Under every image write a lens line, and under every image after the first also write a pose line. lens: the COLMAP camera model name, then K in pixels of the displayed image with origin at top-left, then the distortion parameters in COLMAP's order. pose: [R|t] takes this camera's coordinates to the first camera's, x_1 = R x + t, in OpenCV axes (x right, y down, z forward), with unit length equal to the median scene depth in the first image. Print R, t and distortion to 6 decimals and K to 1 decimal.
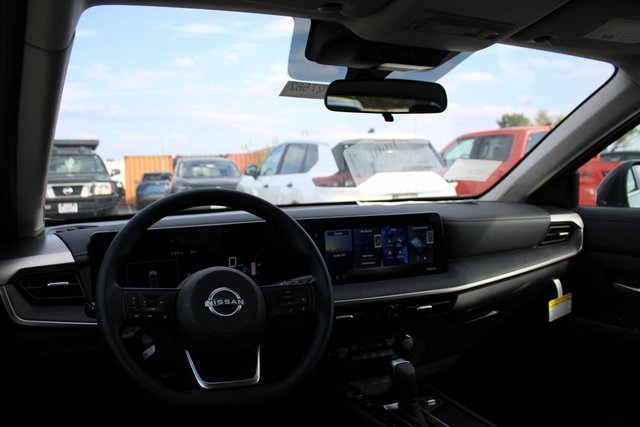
lens RADIAL K [[338.3, 0, 320.0], [0, 338.3, 213.5], [0, 0, 1]] dist [-0.000212, -0.000002]
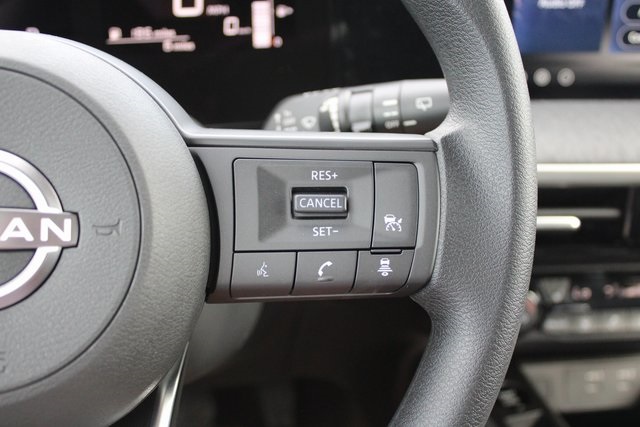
lens RADIAL K [[802.3, 0, 320.0], [0, 802.3, 213.5], [0, 0, 1]] dist [-0.003302, -0.007964]
pose [[0.974634, 0.143787, -0.171507, -0.006903], [-0.064350, 0.913999, 0.400581, 0.052064], [0.214356, -0.379383, 0.900067, 0.541901]]
